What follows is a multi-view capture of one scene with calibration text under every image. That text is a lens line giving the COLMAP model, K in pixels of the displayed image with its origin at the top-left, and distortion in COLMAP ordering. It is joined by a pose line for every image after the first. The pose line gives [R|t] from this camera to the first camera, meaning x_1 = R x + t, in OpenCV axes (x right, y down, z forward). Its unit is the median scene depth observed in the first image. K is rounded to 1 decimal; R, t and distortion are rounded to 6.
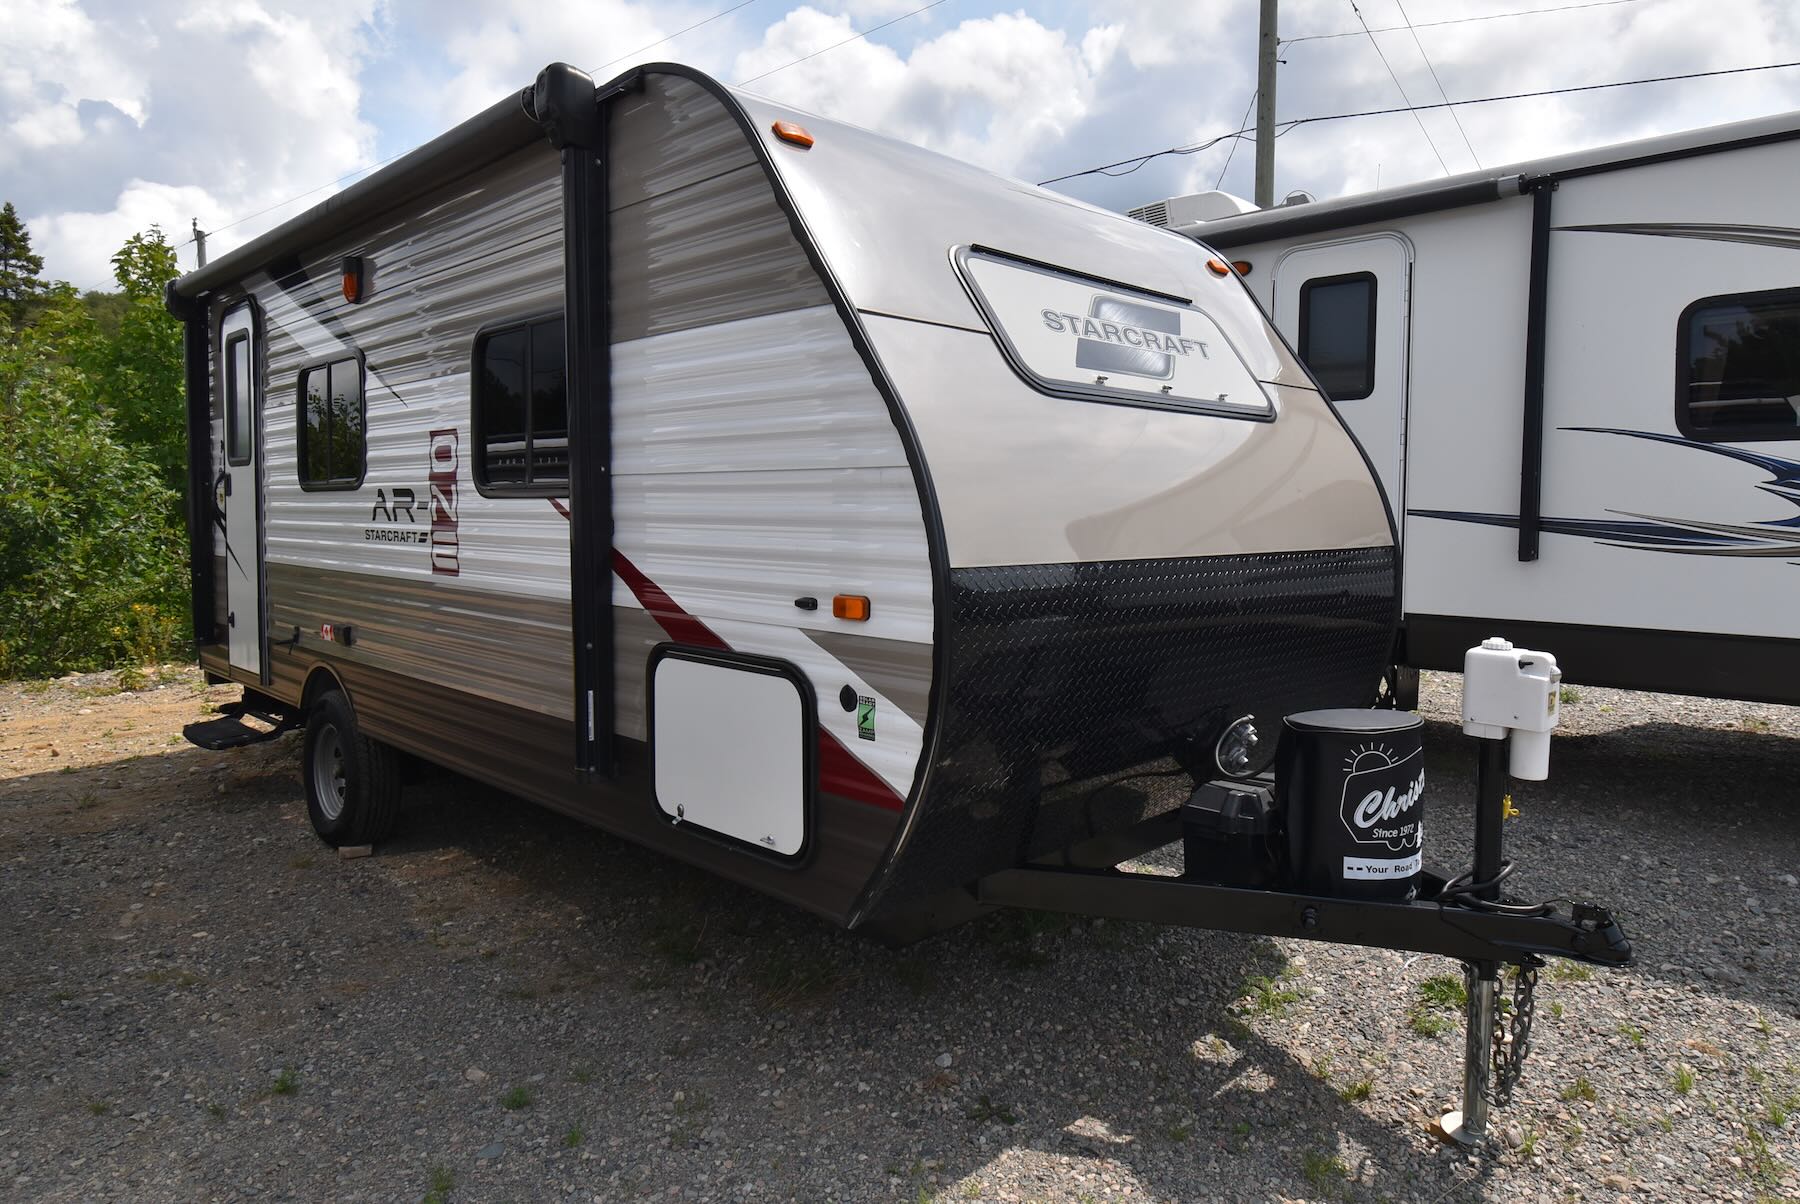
lens RADIAL K [[1148.6, 0, 903.4], [0, 1148.6, 572.3], [0, 0, 1]] dist [-0.005354, -0.002014]
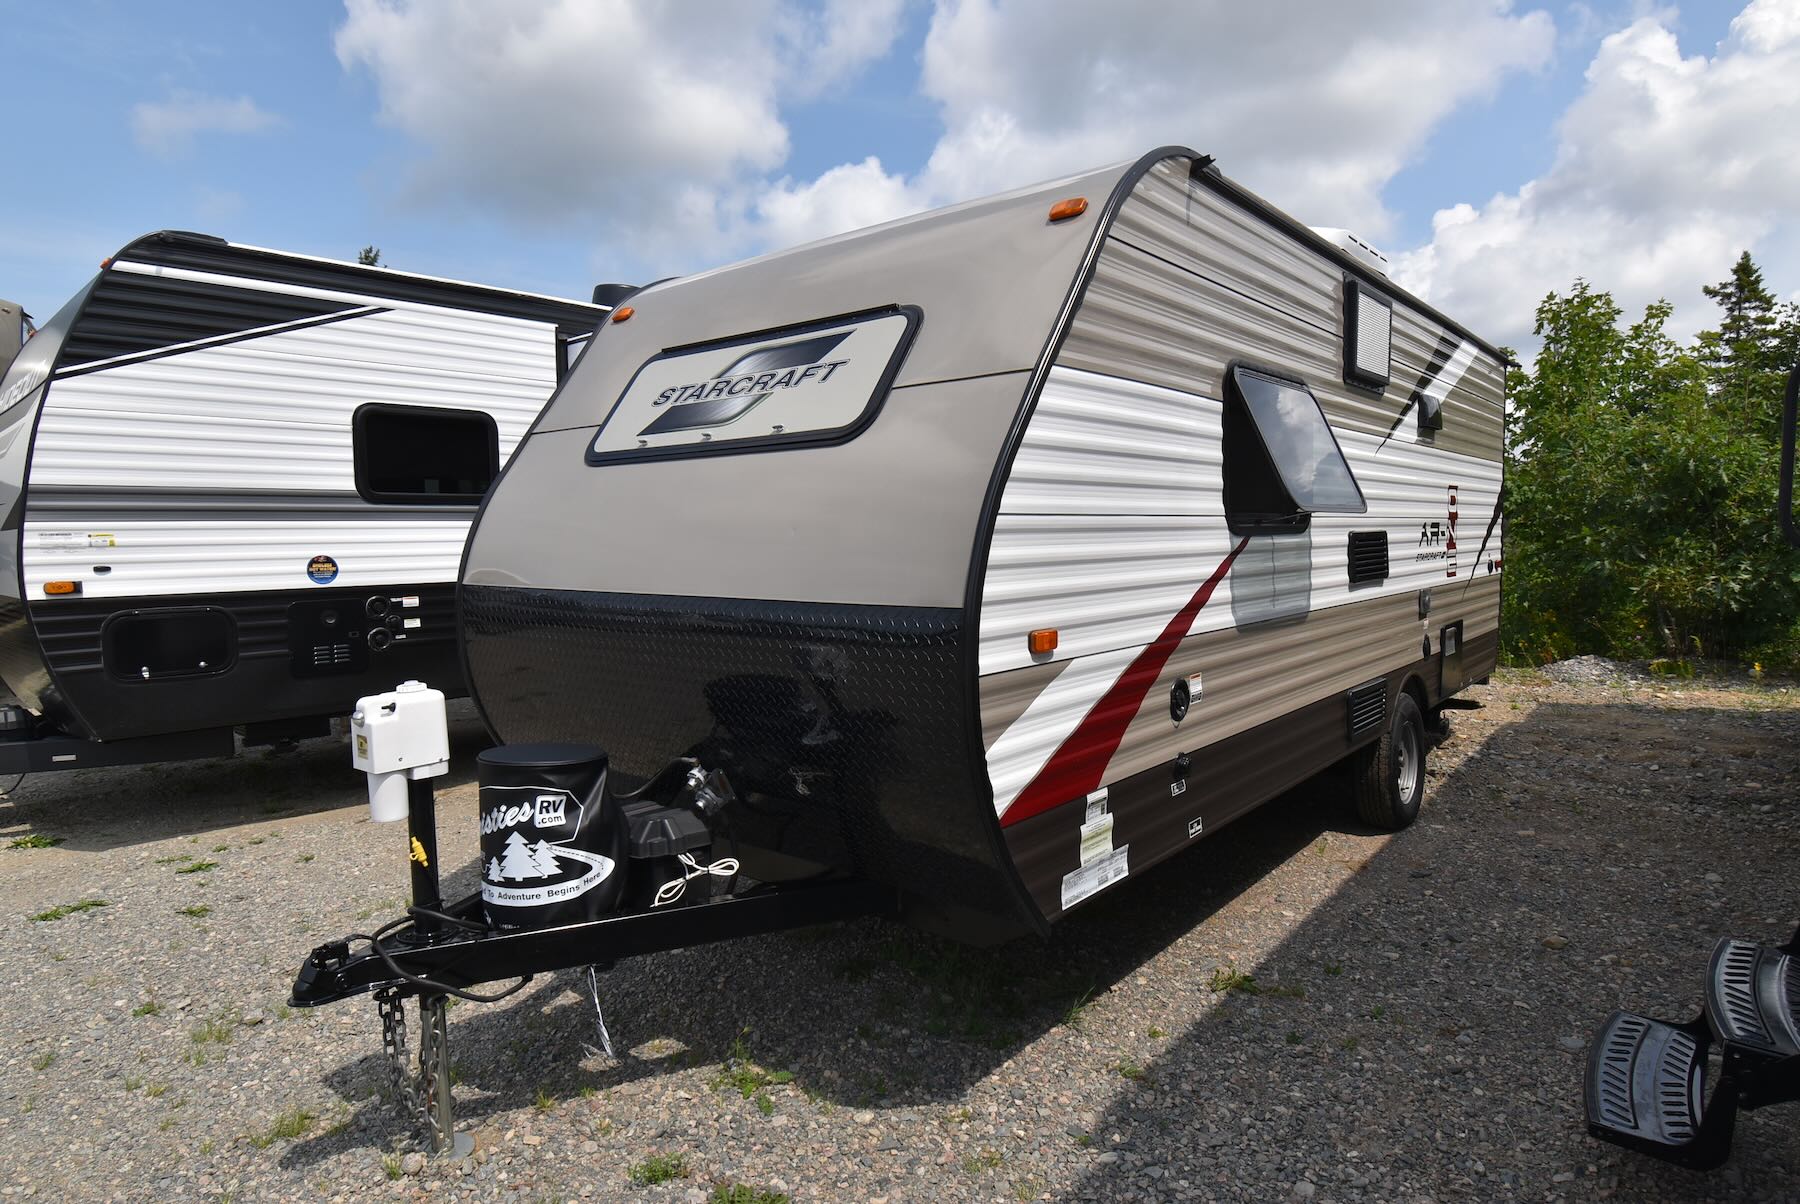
lens RADIAL K [[993.8, 0, 900.0], [0, 993.8, 602.0], [0, 0, 1]] dist [-0.005894, -0.001188]
pose [[0.088962, 0.064109, -0.993970, 1.224065], [-0.044043, 0.997204, 0.060375, -0.072956], [0.995061, 0.038406, 0.091537, 1.149625]]
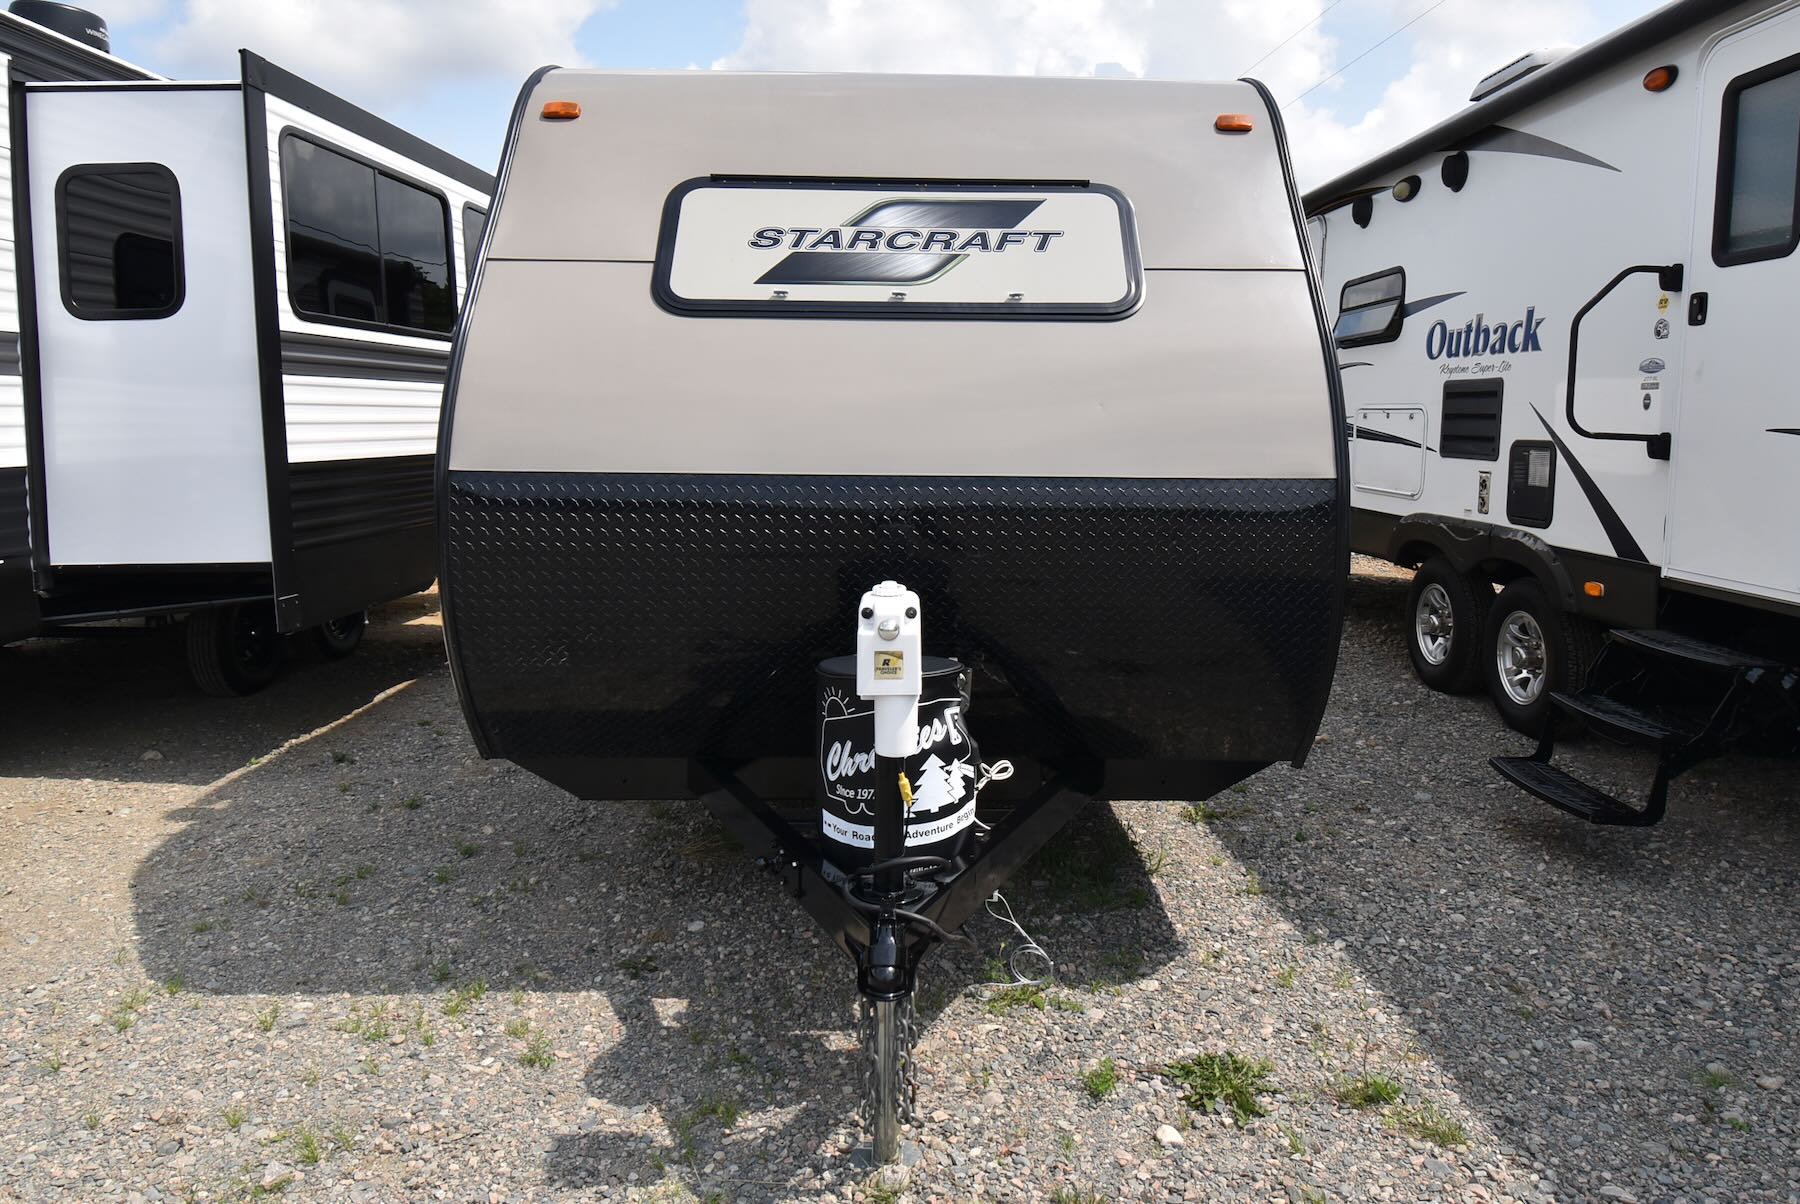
lens RADIAL K [[1187.8, 0, 901.1], [0, 1187.8, 496.7], [0, 0, 1]] dist [-0.002143, 0.000488]
pose [[0.704726, 0.051257, -0.707626, 0.965436], [-0.045591, 0.998597, 0.026929, -0.023444], [0.708013, 0.013284, 0.706074, 0.337940]]
